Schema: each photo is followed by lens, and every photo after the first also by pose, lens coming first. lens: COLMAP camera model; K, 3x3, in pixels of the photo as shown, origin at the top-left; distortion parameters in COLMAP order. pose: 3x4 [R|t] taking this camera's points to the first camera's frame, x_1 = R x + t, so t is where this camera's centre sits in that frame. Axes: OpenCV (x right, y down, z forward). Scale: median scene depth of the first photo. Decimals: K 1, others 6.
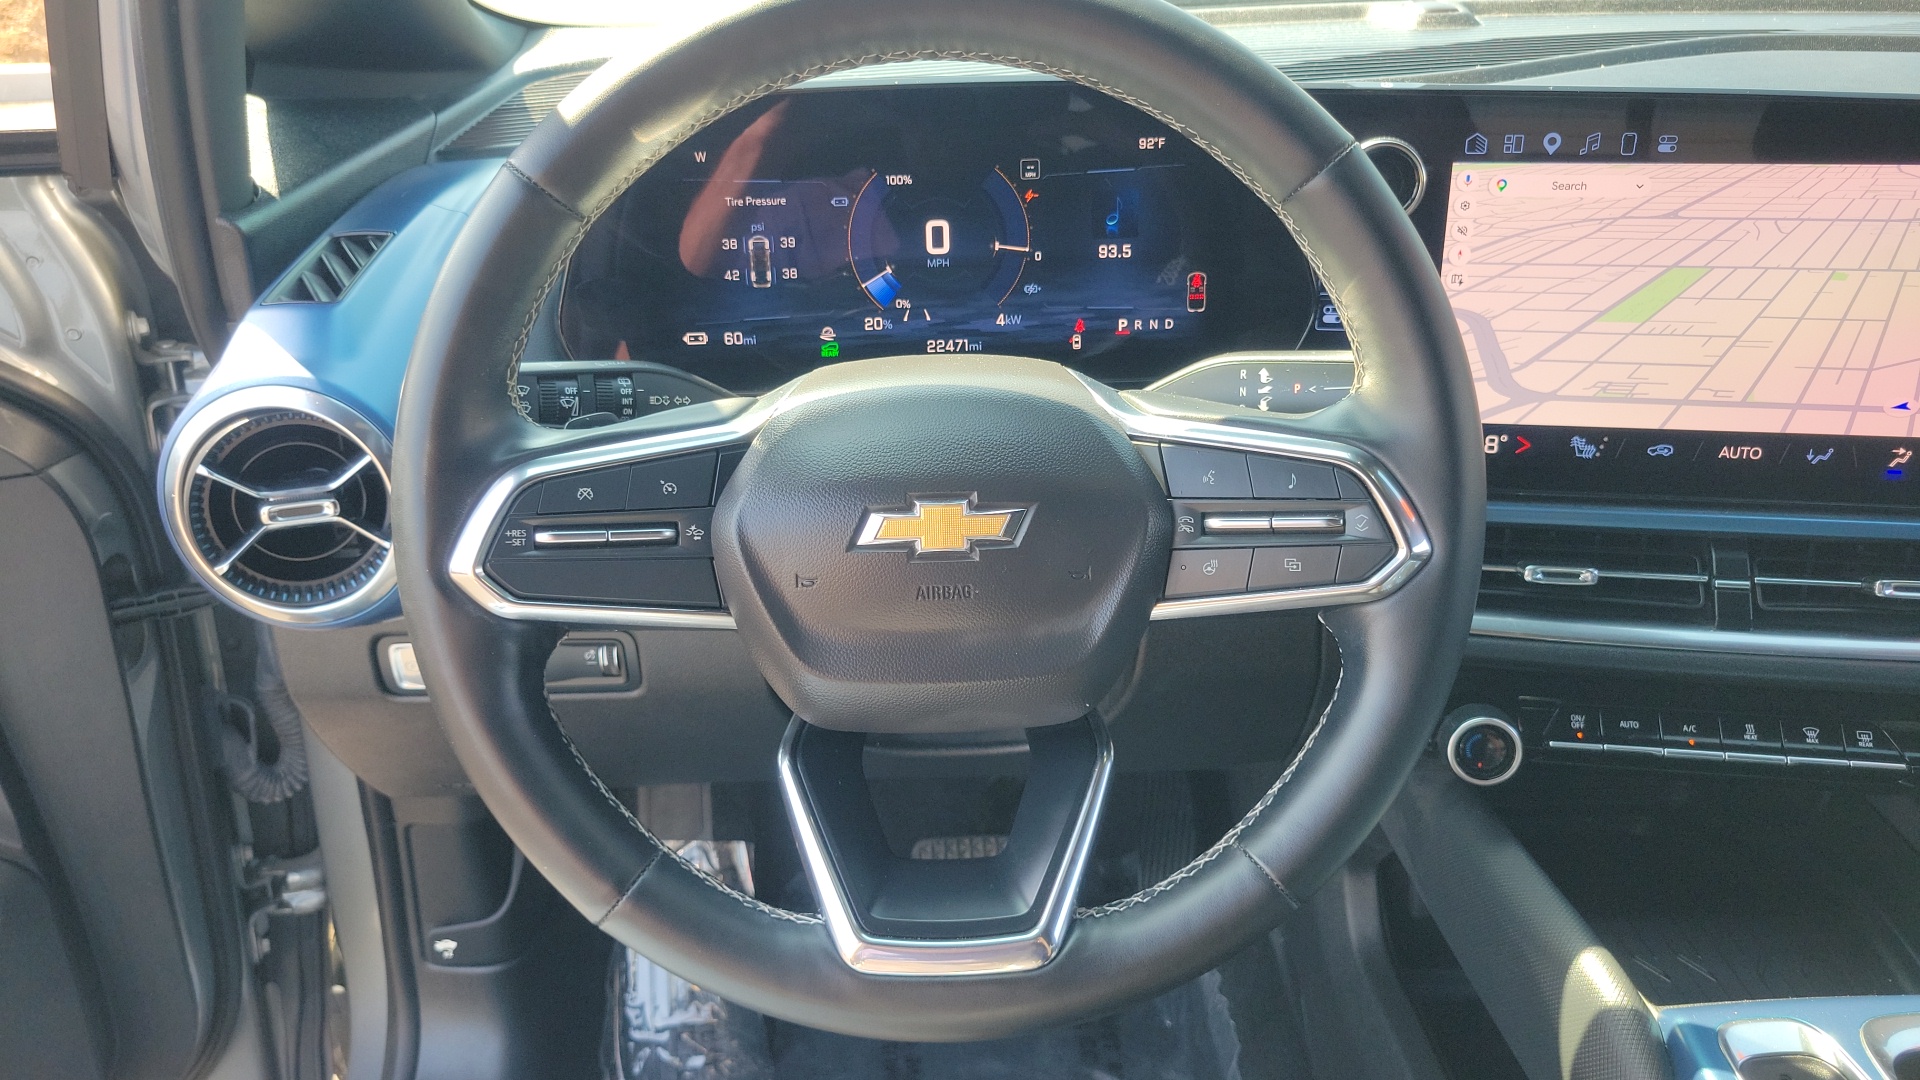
lens RADIAL K [[1448.0, 0, 947.4], [0, 1448.0, 536.3], [0, 0, 1]] dist [0.031234, -0.018139]
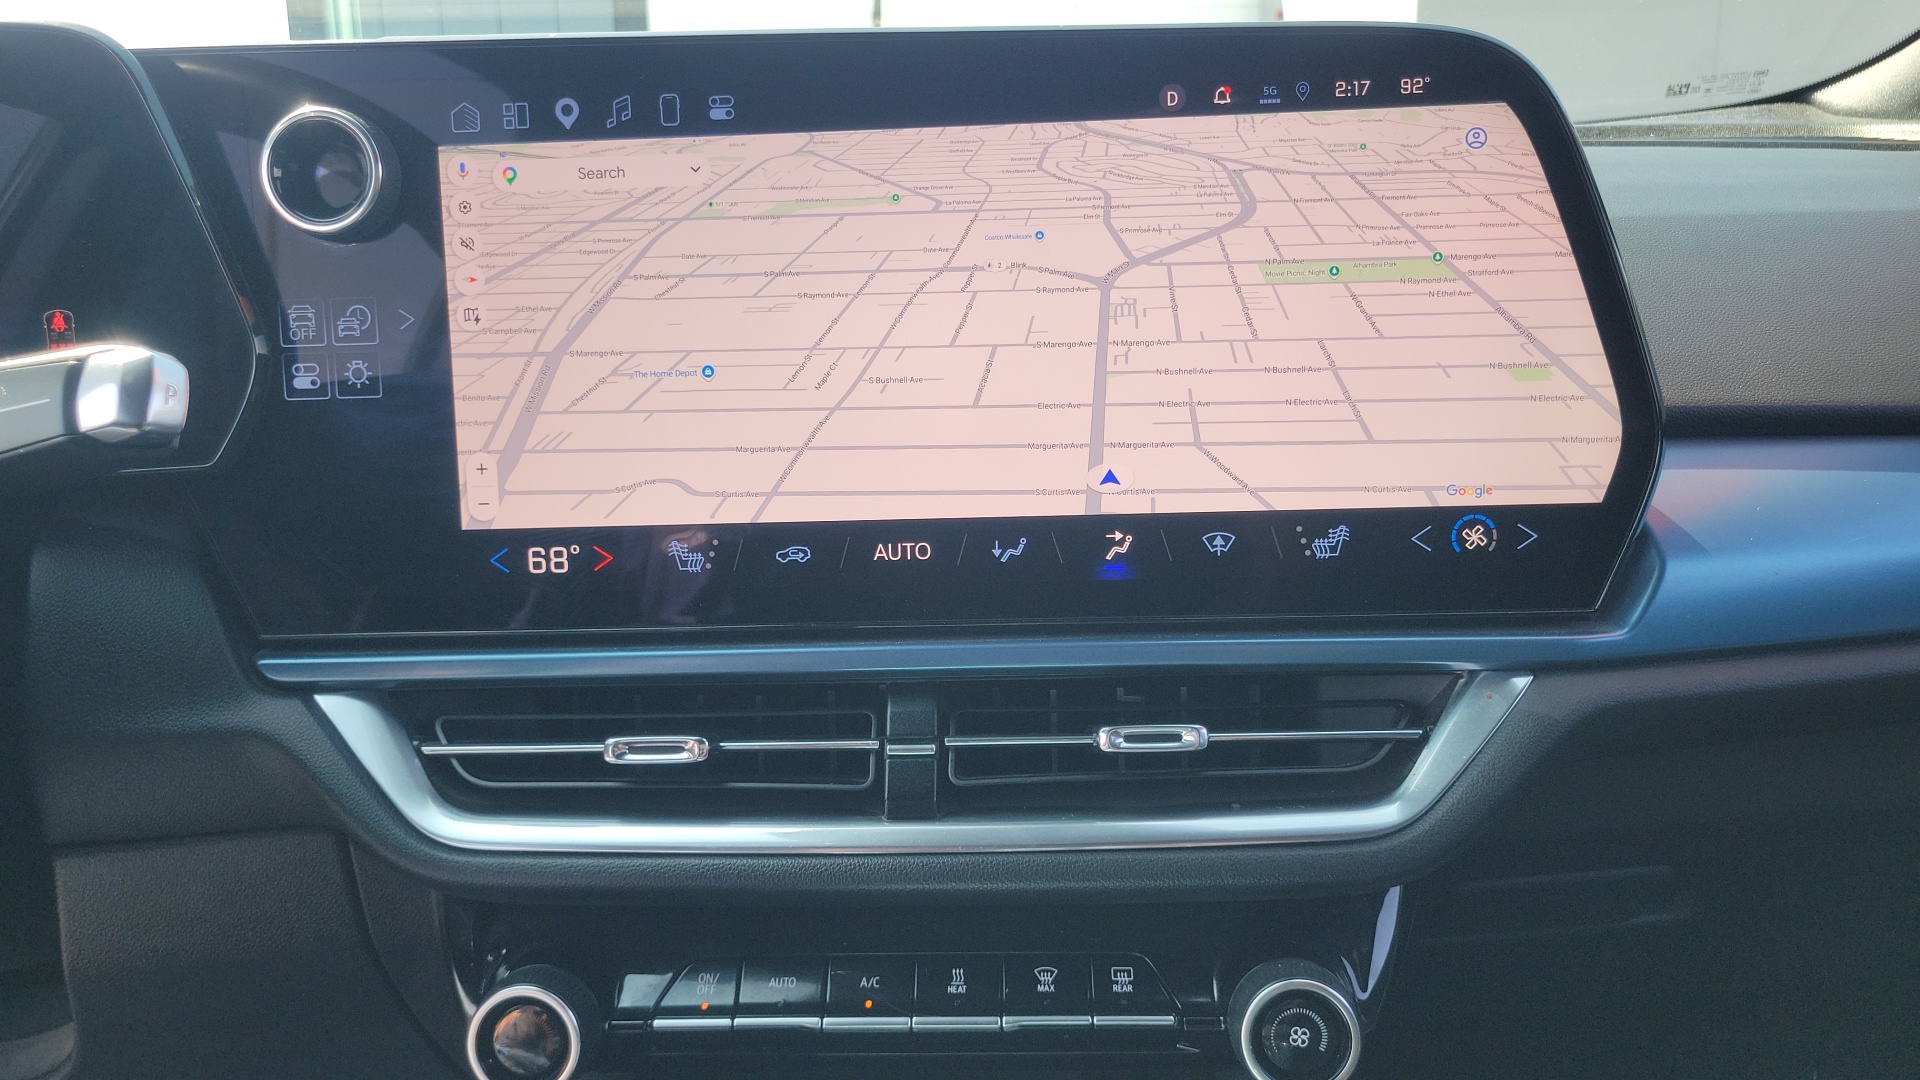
lens RADIAL K [[1448.0, 0, 953.6], [0, 1448.0, 542.5], [0, 0, 1]] dist [0.031234, -0.018139]
pose [[0.994495, -0.036184, 0.098338, 0.518460], [0.057276, 0.973590, -0.221003, 0.091490], [-0.087744, 0.225419, 0.970303, 0.356809]]
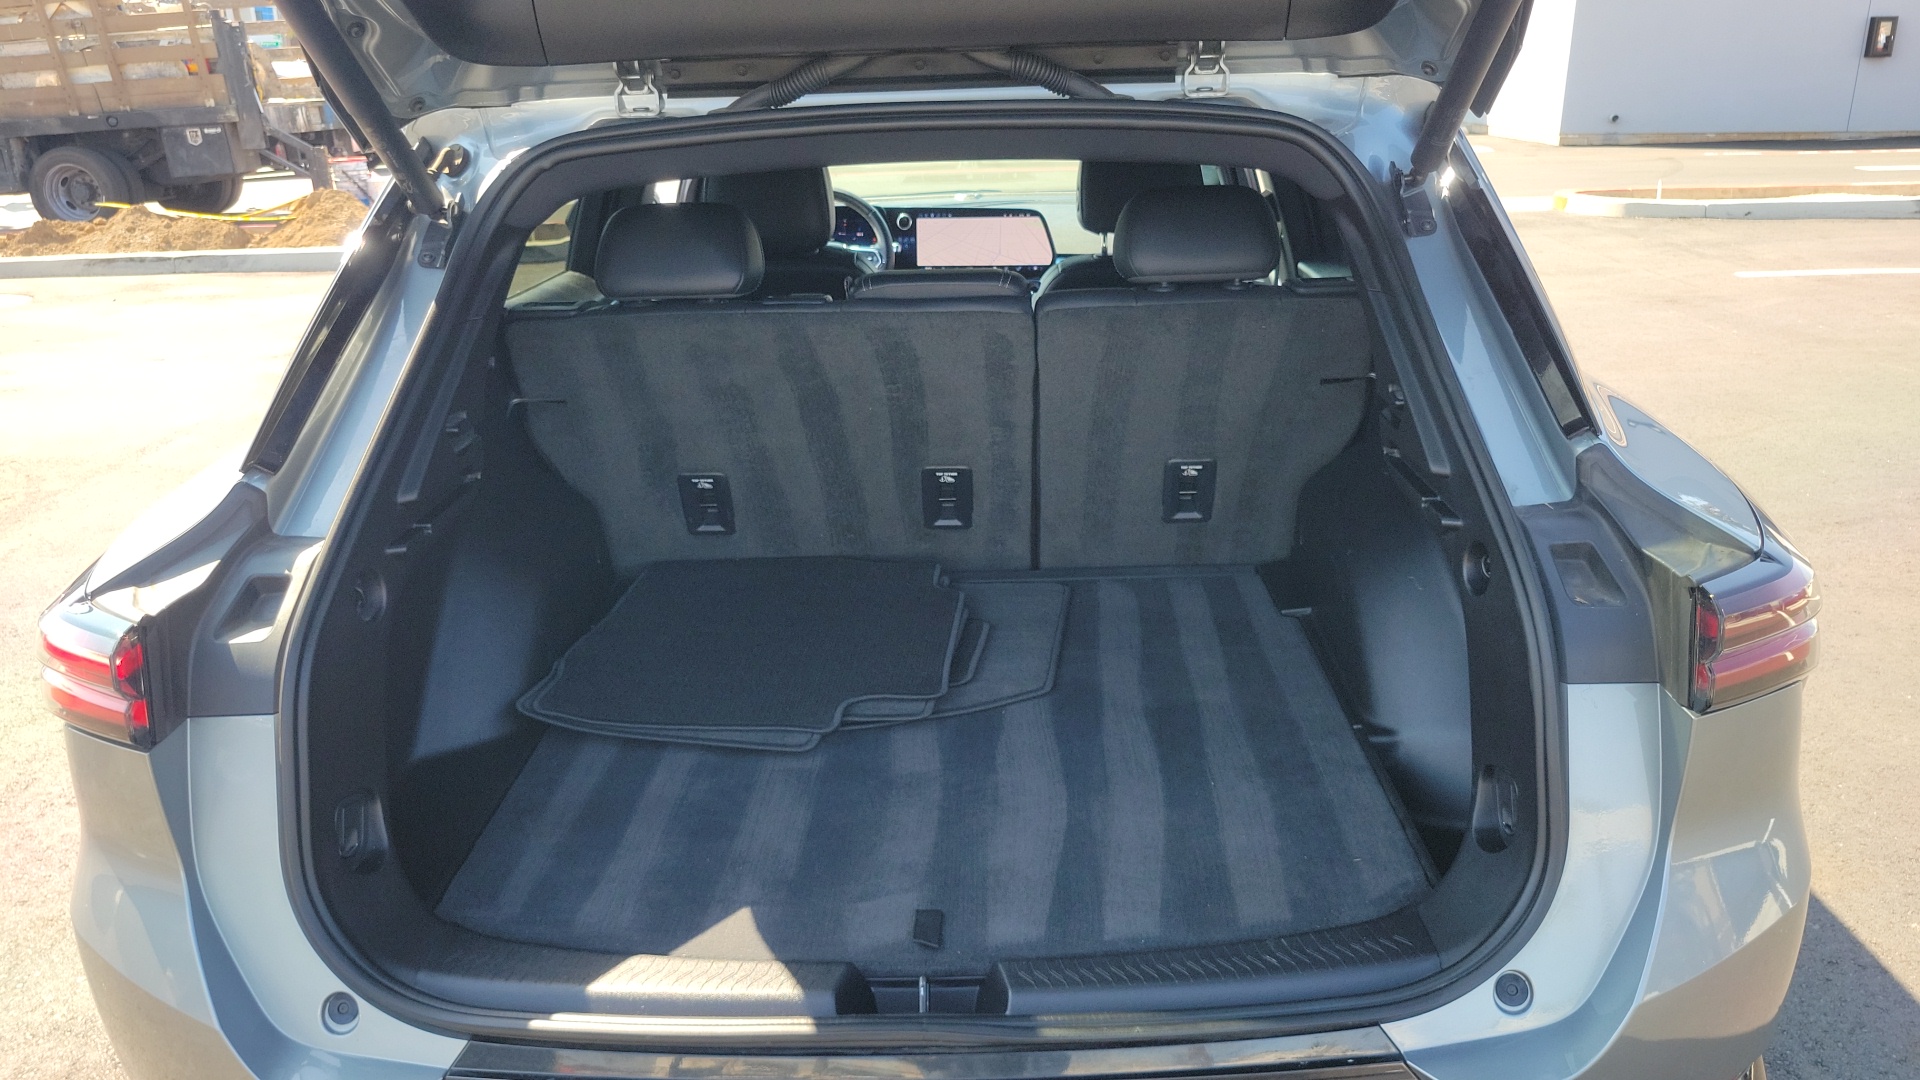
lens RADIAL K [[1448.0, 0, 953.1], [0, 1448.0, 548.1], [0, 0, 1]] dist [0.031234, -0.018139]
pose [[0.998750, 0.001058, -0.049968, 0.789502], [-0.007150, 0.992517, -0.121899, 1.777226], [0.049465, 0.122104, 0.991284, -4.644294]]
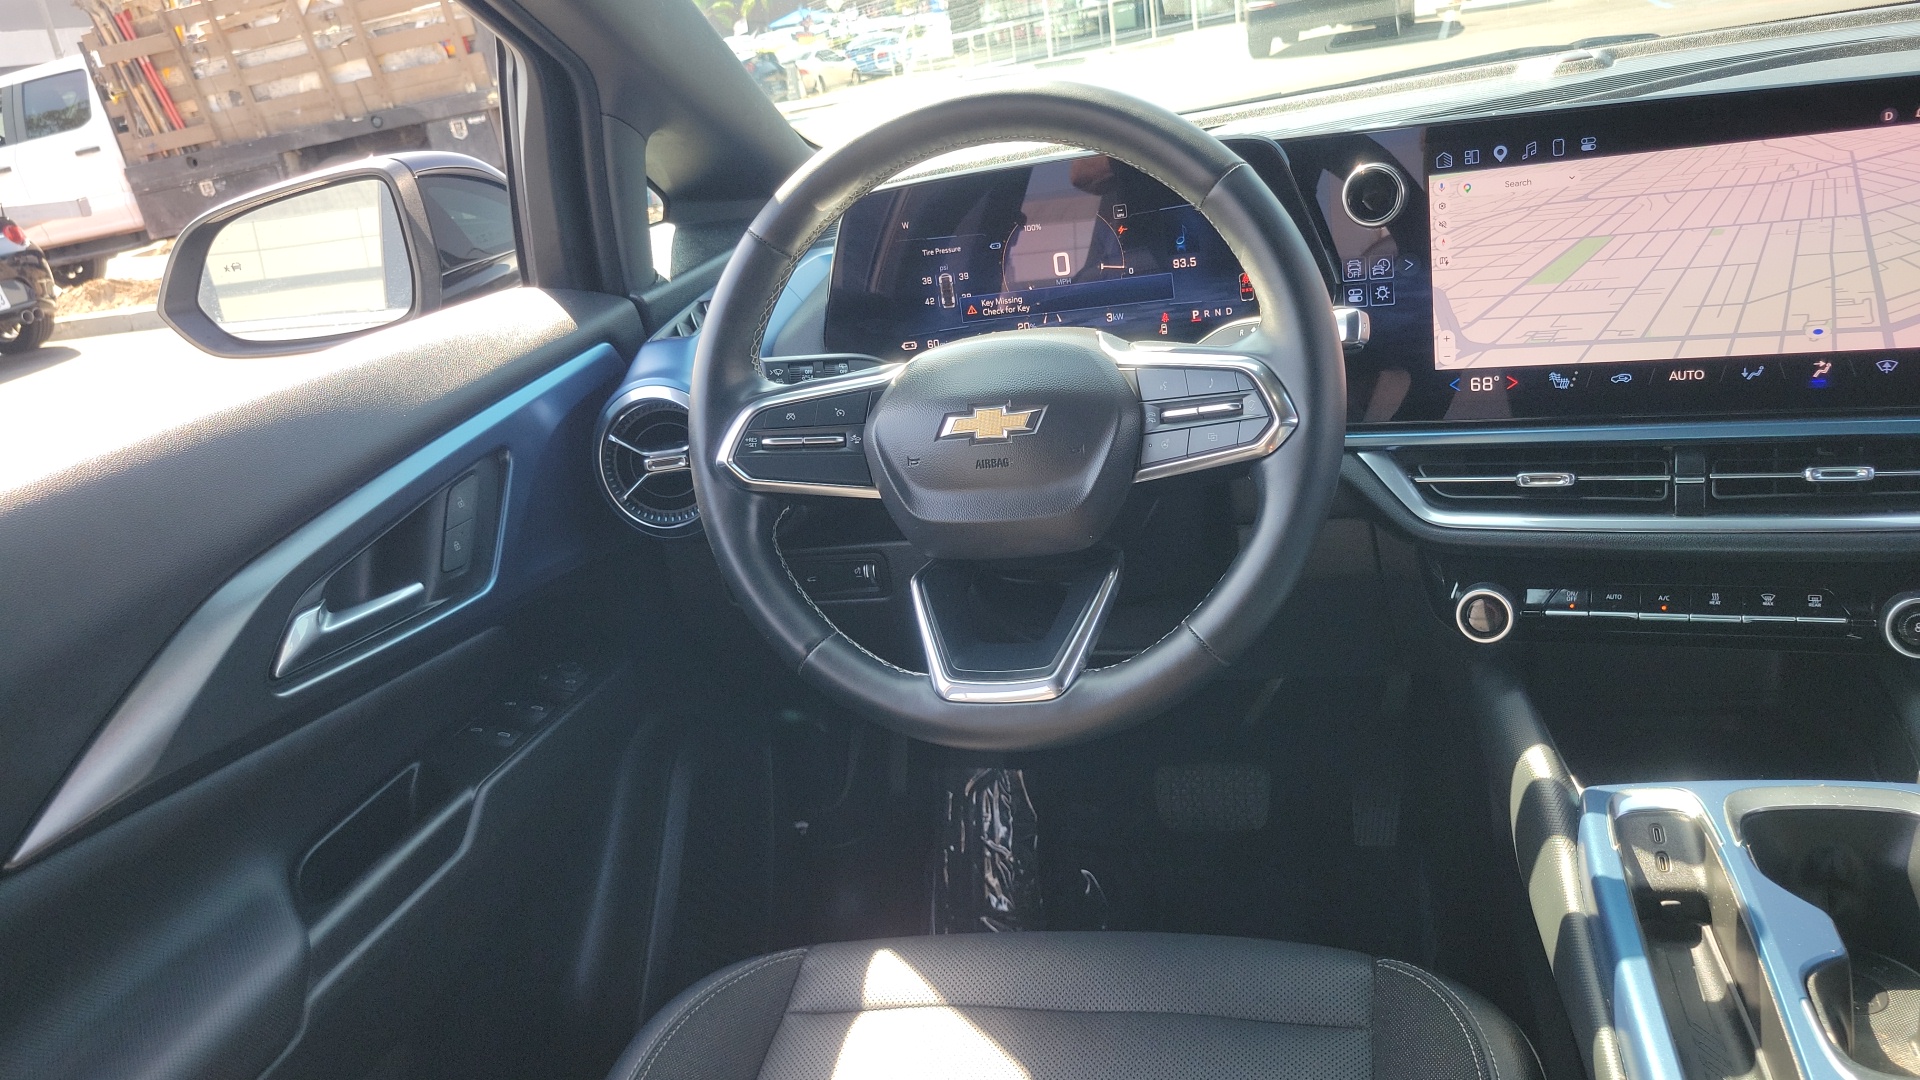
lens RADIAL K [[1448.0, 0, 960.9], [0, 1448.0, 526.1], [0, 0, 1]] dist [0.031234, -0.018139]
pose [[0.950107, -0.033501, -0.310119, 0.344618], [0.006164, 0.996038, -0.088714, 0.187515], [0.311862, 0.082376, 0.946550, -0.395604]]
